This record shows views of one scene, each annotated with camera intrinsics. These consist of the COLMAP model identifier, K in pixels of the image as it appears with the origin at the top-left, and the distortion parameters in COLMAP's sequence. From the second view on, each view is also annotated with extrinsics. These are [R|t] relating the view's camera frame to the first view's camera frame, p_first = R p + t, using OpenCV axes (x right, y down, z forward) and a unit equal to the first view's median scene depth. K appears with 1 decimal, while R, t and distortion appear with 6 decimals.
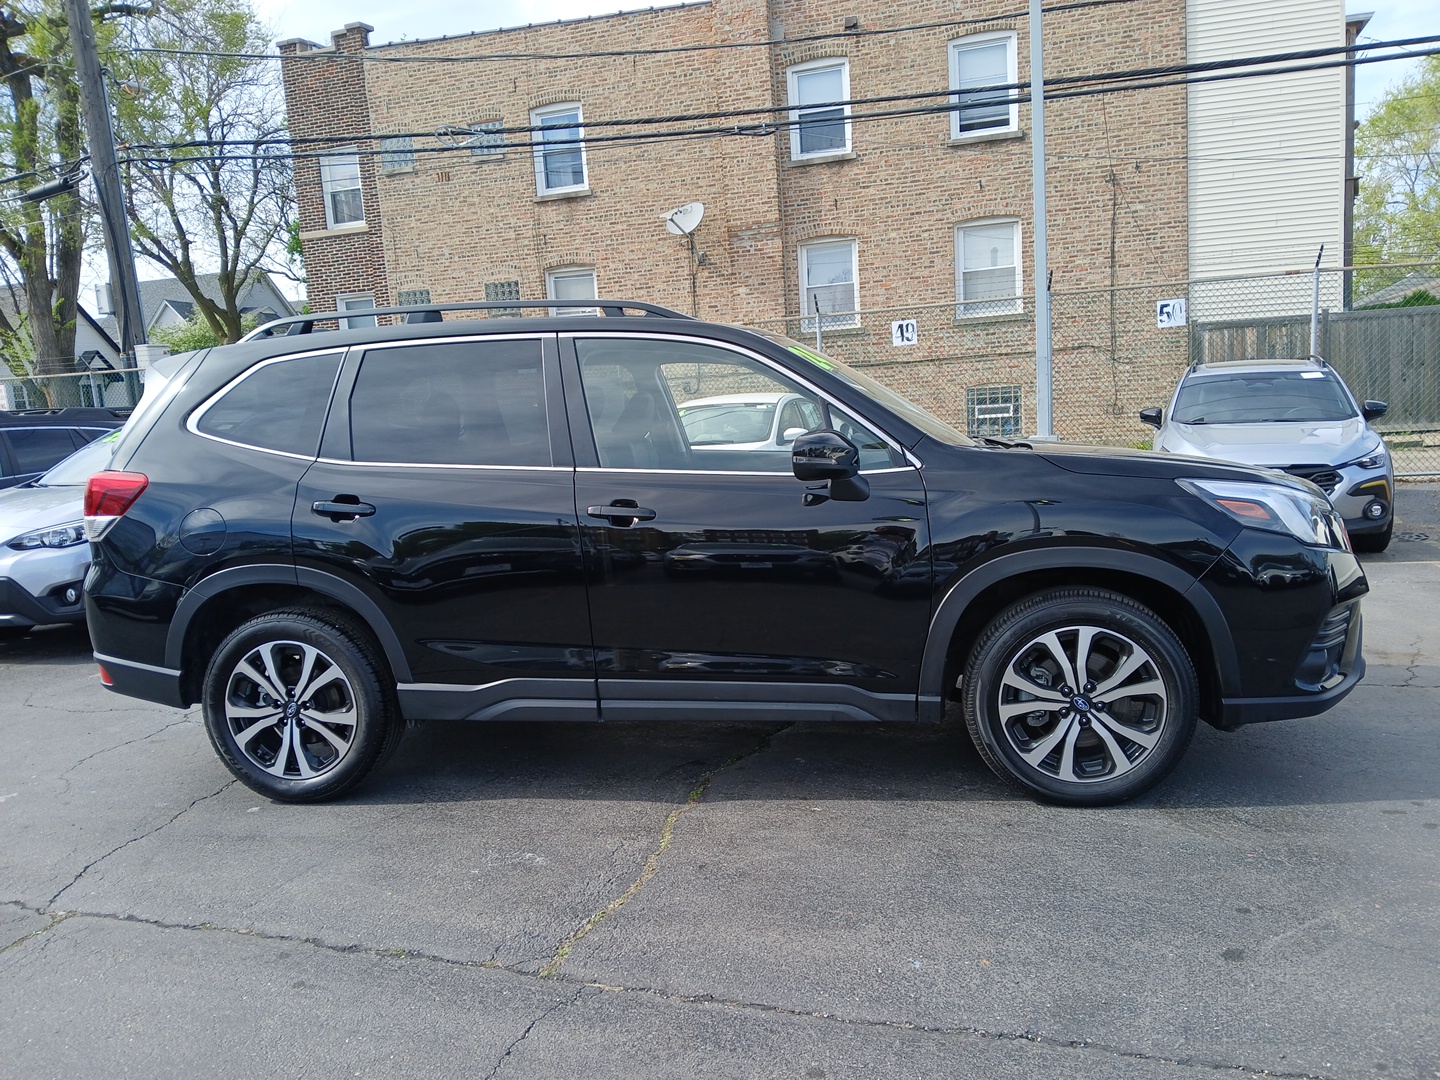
lens RADIAL K [[1112.2, 0, 726.9], [0, 1112.2, 546.9], [0, 0, 1]] dist [0.060025, -0.104601]
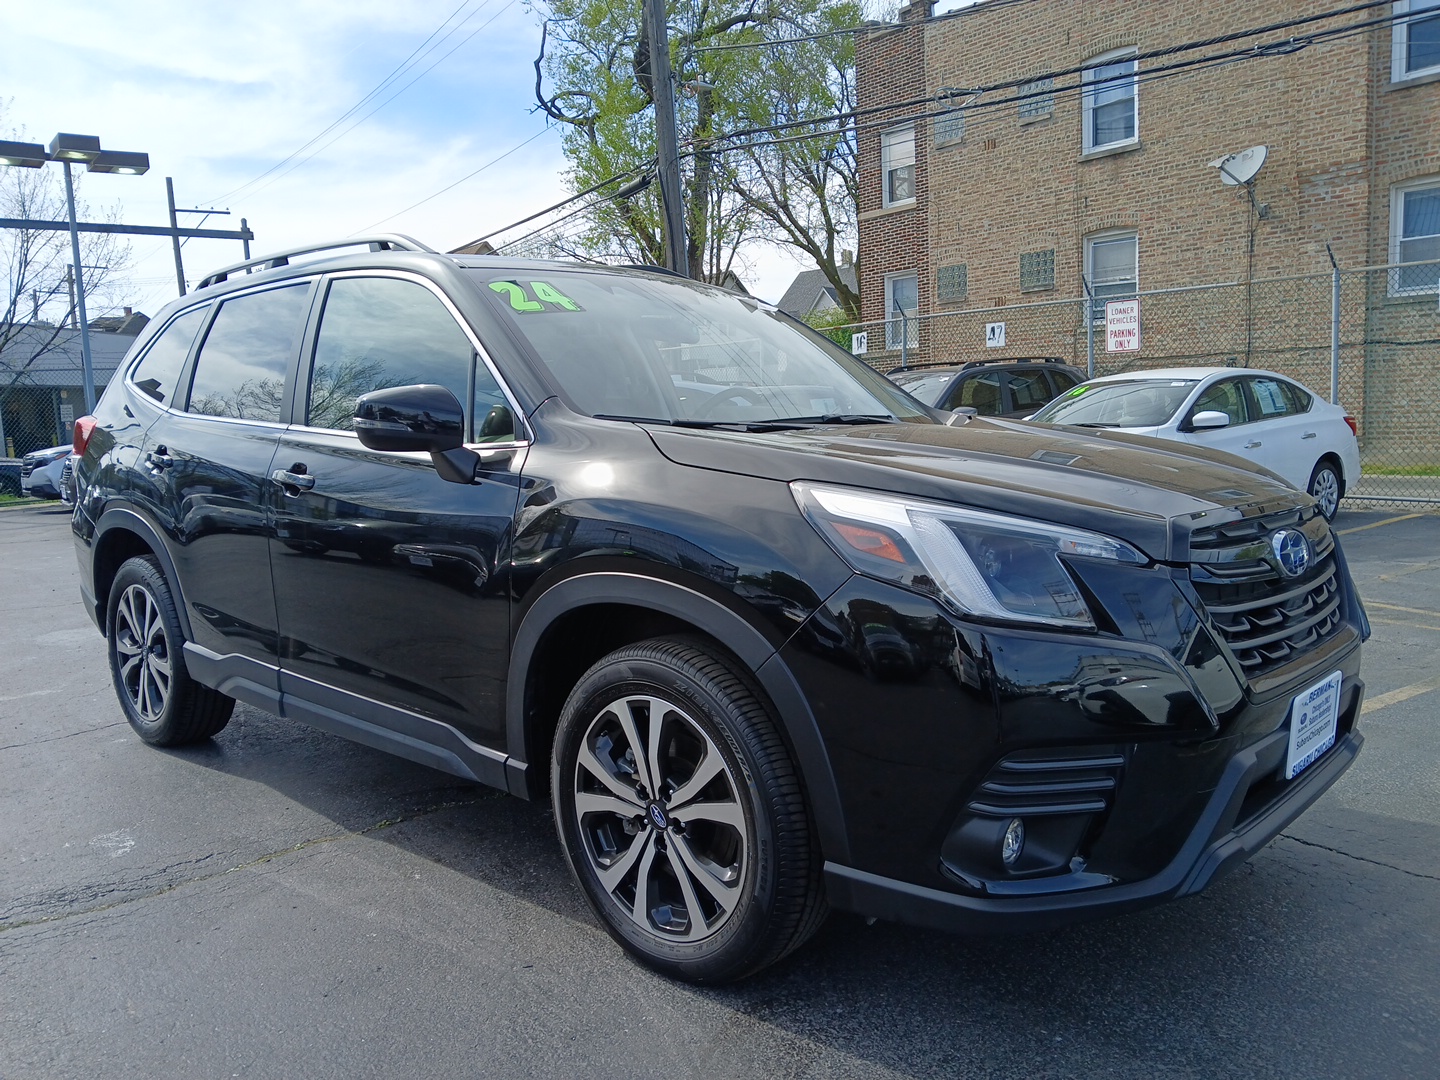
lens RADIAL K [[1112.2, 0, 726.9], [0, 1112.2, 546.9], [0, 0, 1]] dist [0.060025, -0.104601]
pose [[0.845617, 0.095408, -0.525194, 0.122719], [-0.086392, 0.995387, 0.041725, -0.008416], [0.526752, 0.010089, 0.849959, 0.084200]]
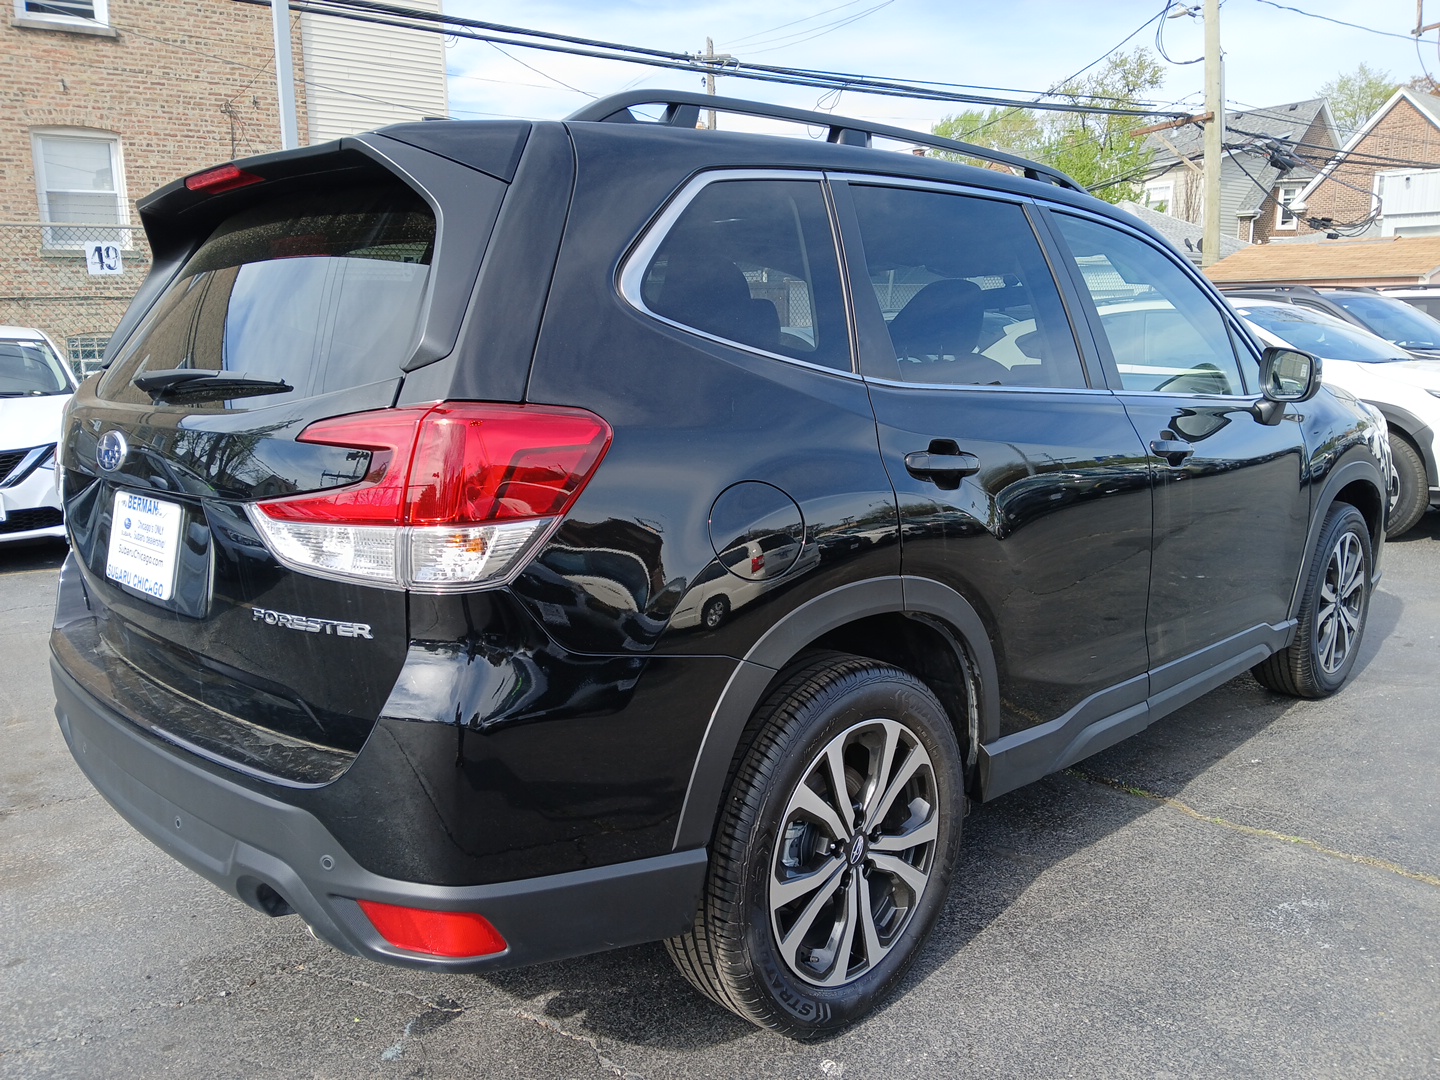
lens RADIAL K [[1112.2, 0, 726.9], [0, 1112.2, 546.9], [0, 0, 1]] dist [0.060025, -0.104601]
pose [[0.589066, -0.105555, 0.801161, -0.173335], [0.084690, 0.994036, 0.068698, -0.008144], [-0.803635, 0.027383, 0.594492, 0.151781]]
